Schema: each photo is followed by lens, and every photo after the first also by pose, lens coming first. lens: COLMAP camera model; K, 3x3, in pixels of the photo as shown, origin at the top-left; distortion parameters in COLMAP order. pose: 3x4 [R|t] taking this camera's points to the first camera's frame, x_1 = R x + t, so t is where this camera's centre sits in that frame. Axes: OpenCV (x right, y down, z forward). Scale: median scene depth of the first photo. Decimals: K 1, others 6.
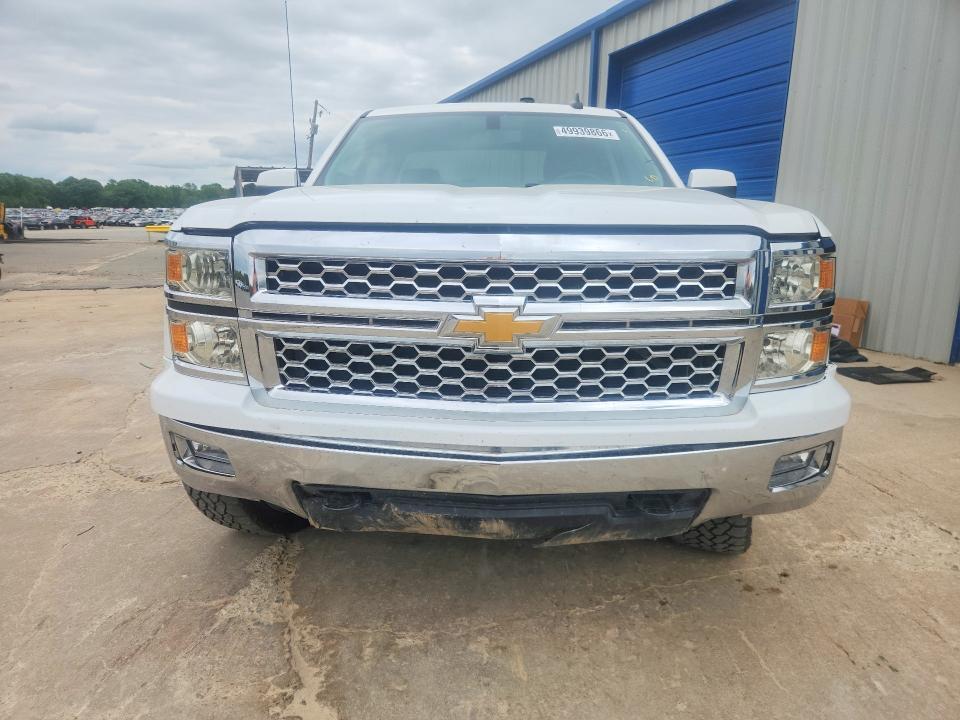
lens RADIAL K [[695.5, 0, 480.0], [0, 695.5, 360.0], [0, 0, 1]] dist [0.028641, -0.001362]
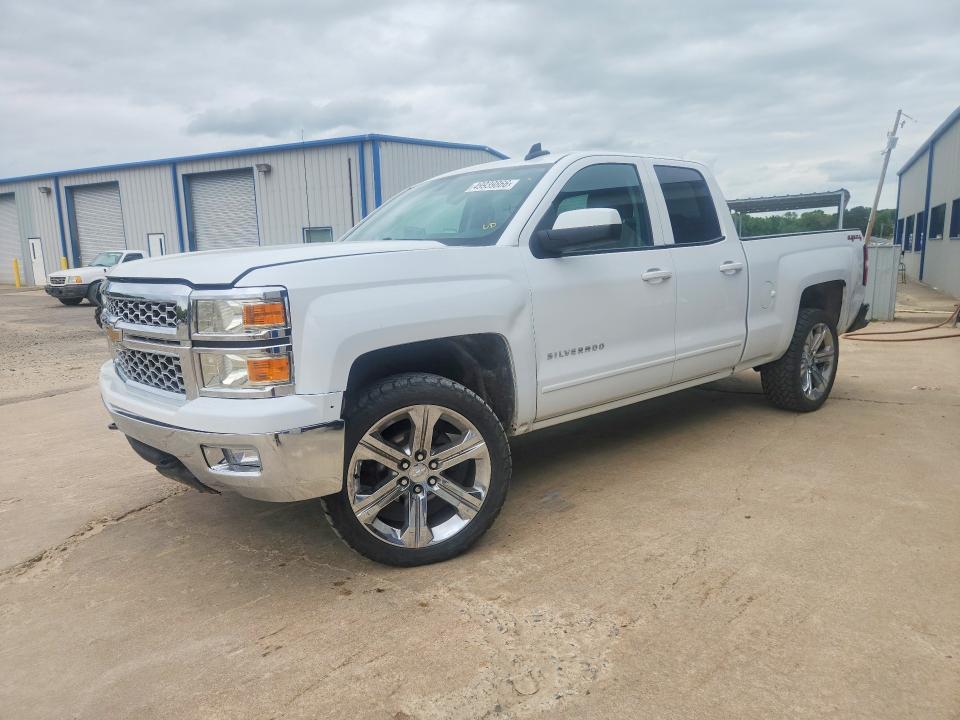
lens RADIAL K [[695.5, 0, 480.0], [0, 695.5, 360.0], [0, 0, 1]] dist [0.028641, -0.001362]
pose [[0.611400, 0.089139, -0.786285, 0.130338], [-0.117373, 0.992860, 0.021291, -0.008987], [0.782568, 0.079271, 0.617497, 0.040236]]
